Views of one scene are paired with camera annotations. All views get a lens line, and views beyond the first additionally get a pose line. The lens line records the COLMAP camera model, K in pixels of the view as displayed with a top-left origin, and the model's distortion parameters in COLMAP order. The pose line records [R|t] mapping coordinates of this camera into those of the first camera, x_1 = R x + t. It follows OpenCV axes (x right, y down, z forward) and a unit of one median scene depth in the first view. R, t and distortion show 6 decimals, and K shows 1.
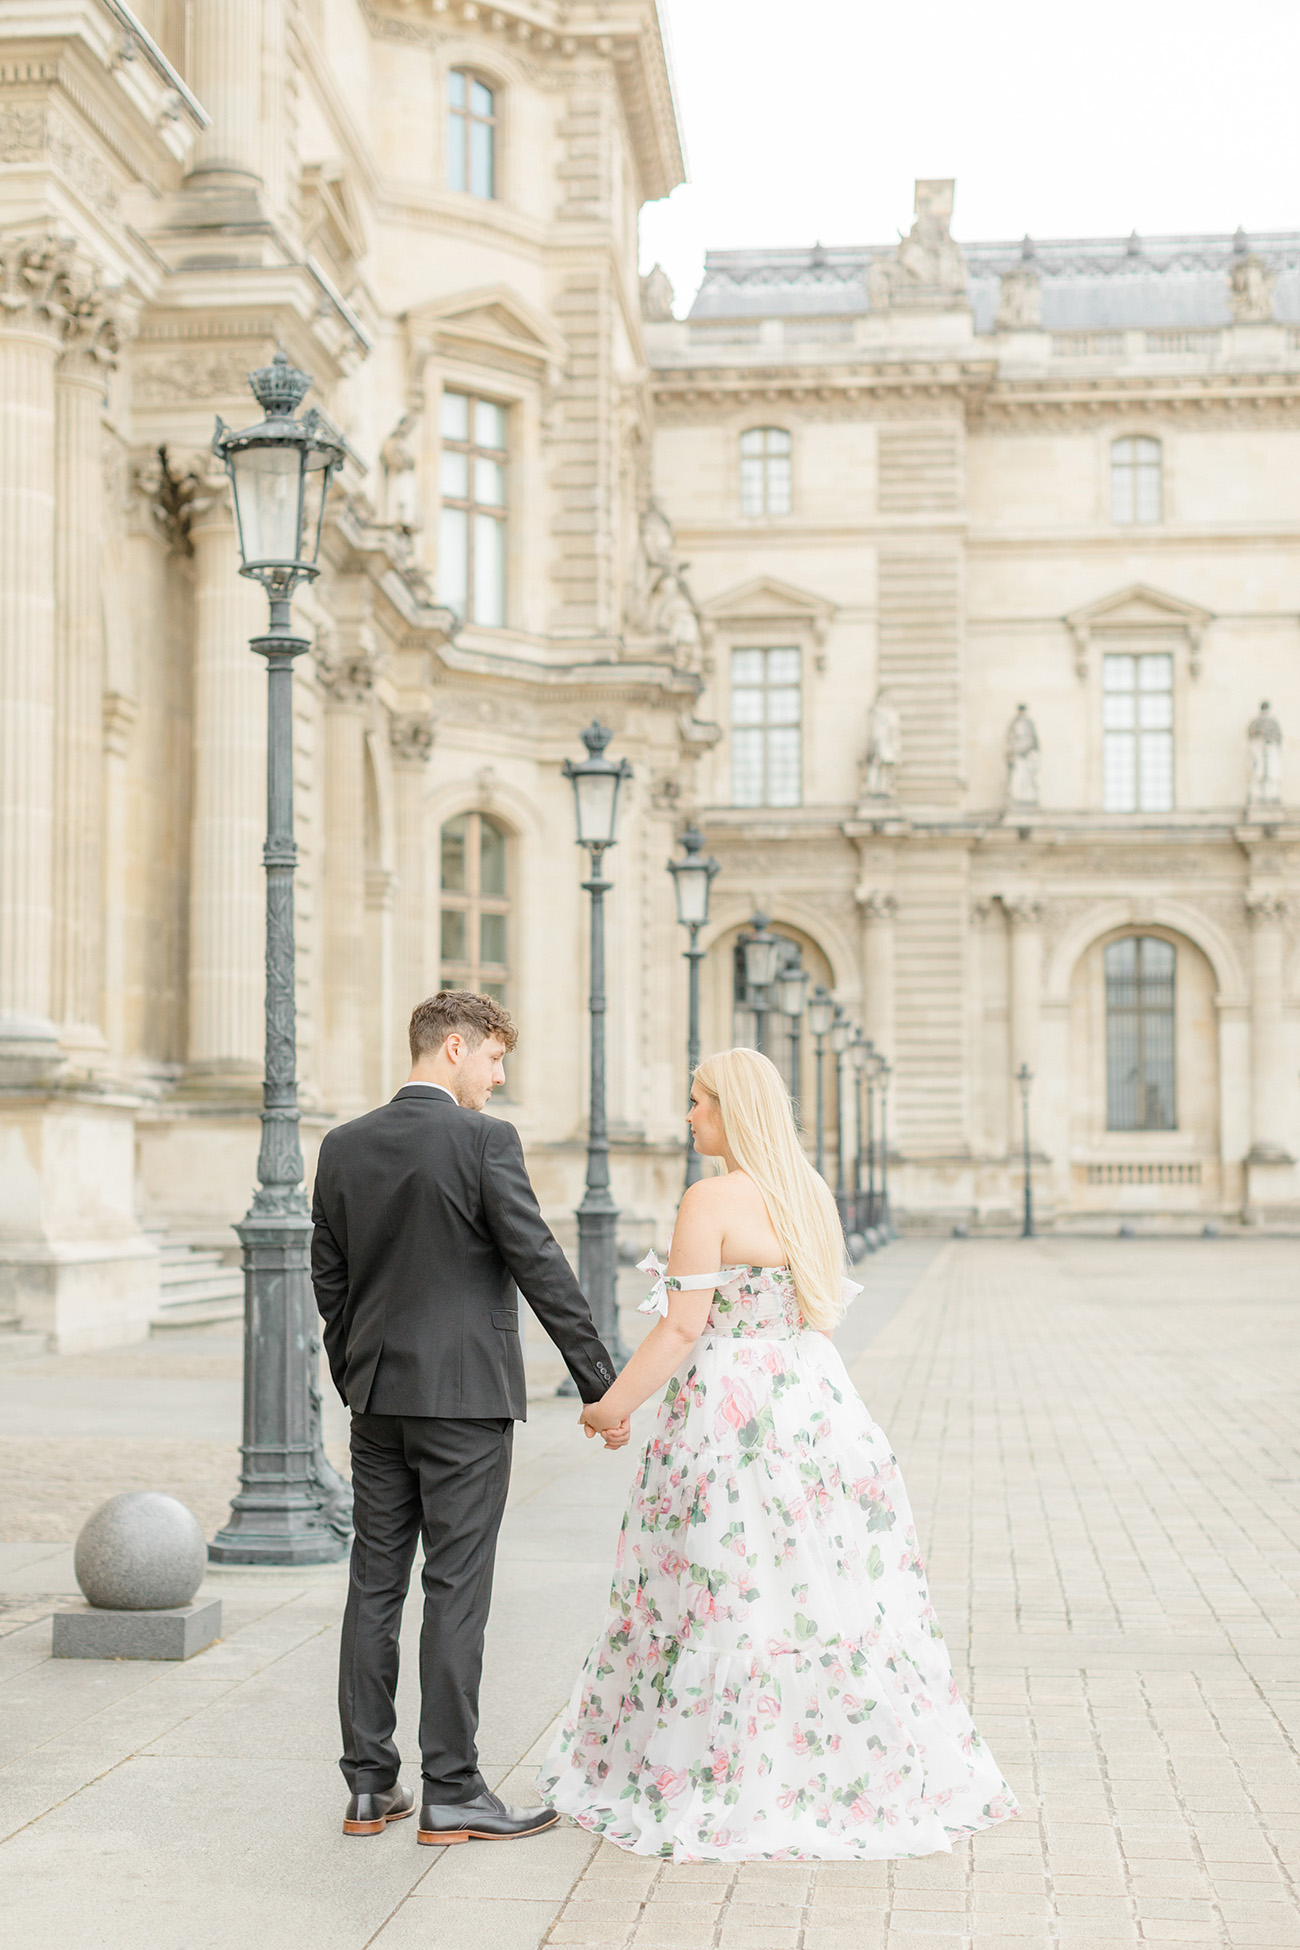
lens RADIAL K [[2988.5, 0, 646.7], [0, 2988.5, 1057.8], [0, 0, 1]] dist [0.114245, 0.011491]
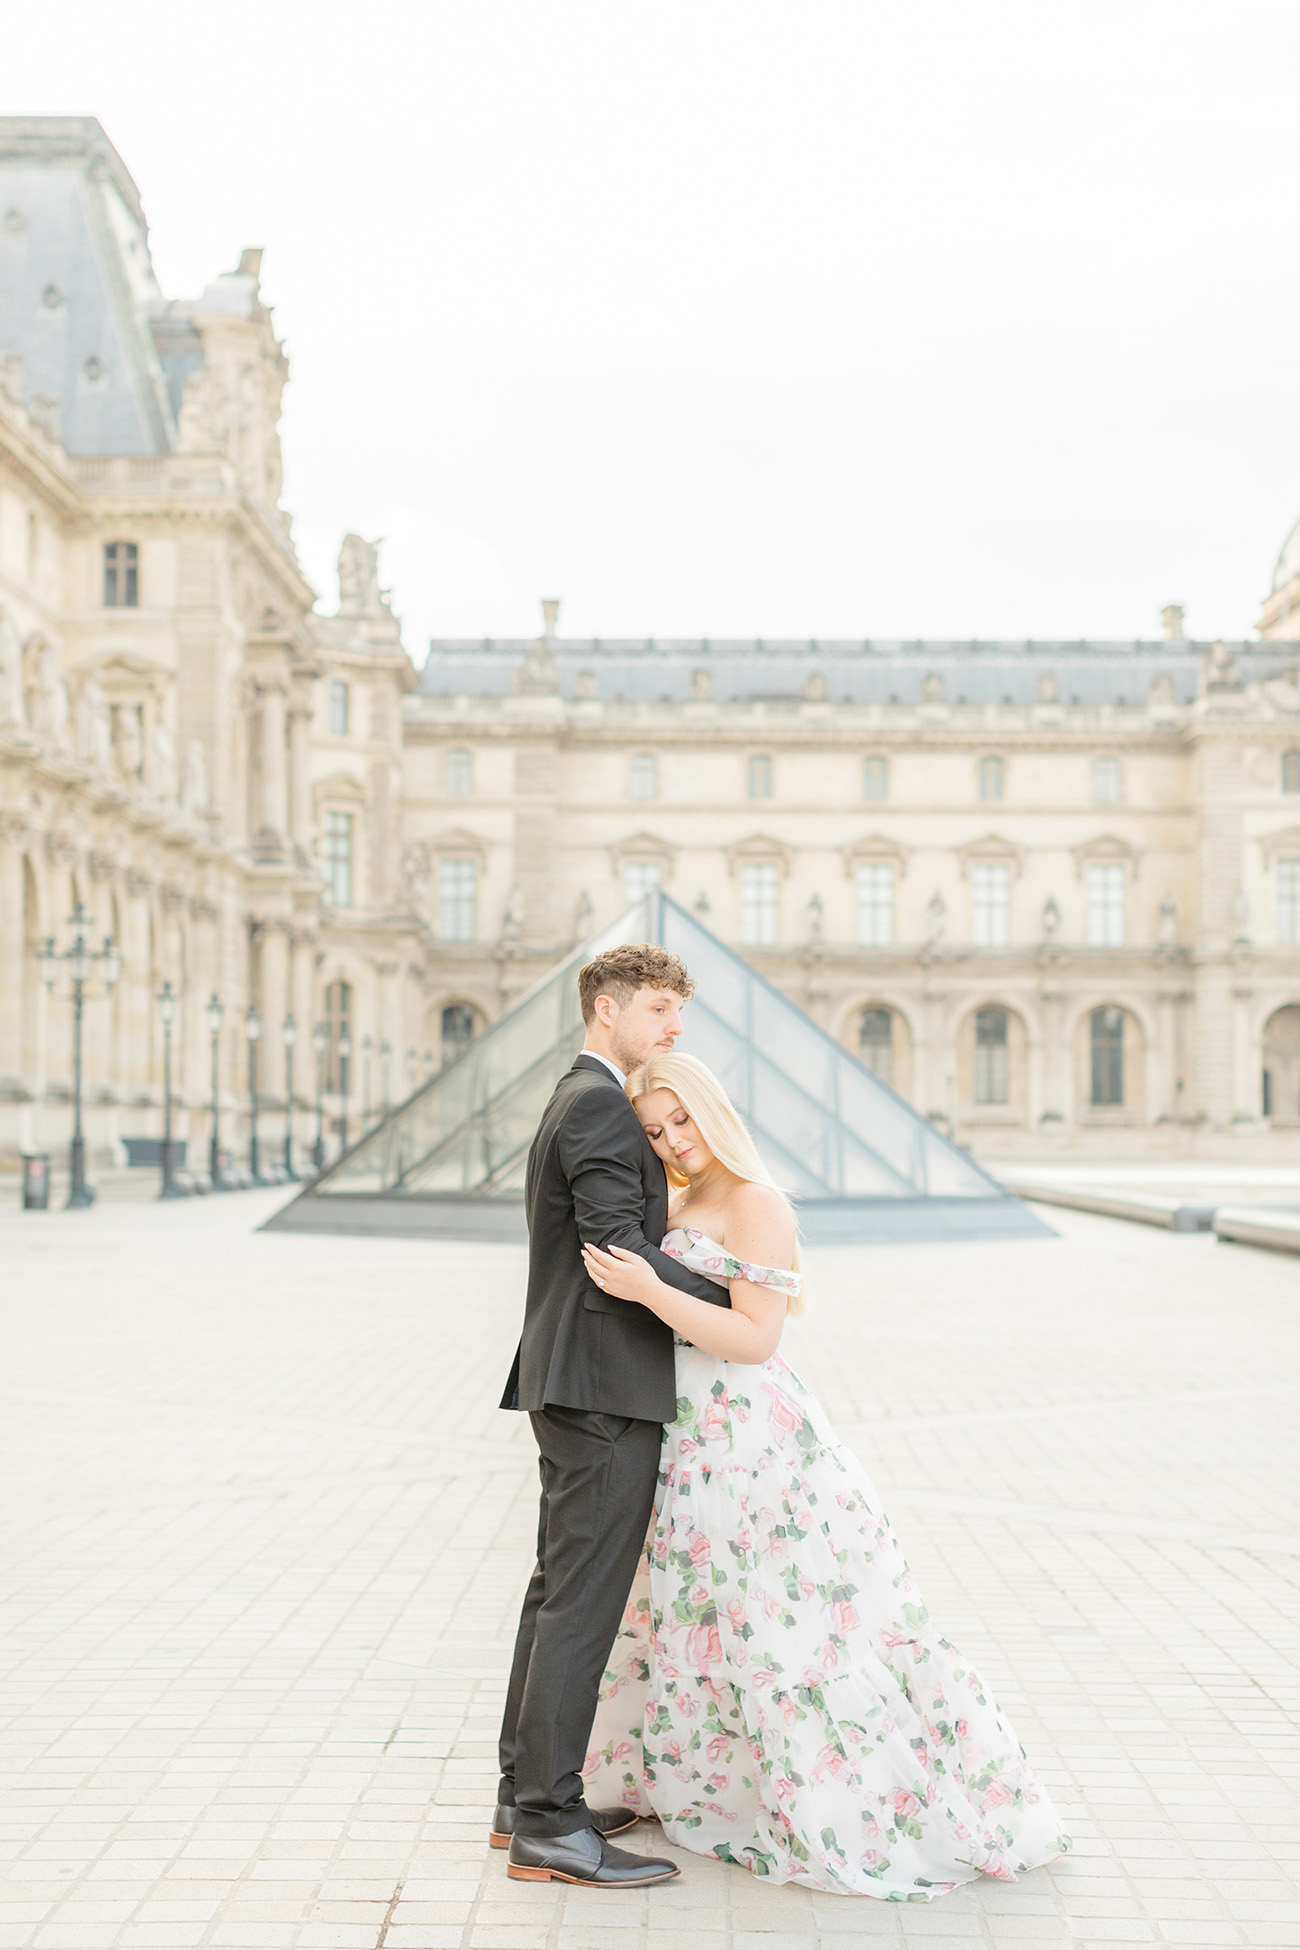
lens RADIAL K [[3166.3, 0, 690.6], [0, 3166.3, 1123.6], [0, 0, 1]] dist [-0.005157, 0.037053]
pose [[0.994291, 0.005234, 0.106576, -0.030918], [-0.009689, 0.999099, 0.041329, -0.051090], [-0.106264, -0.042125, 0.993445, -1.148403]]
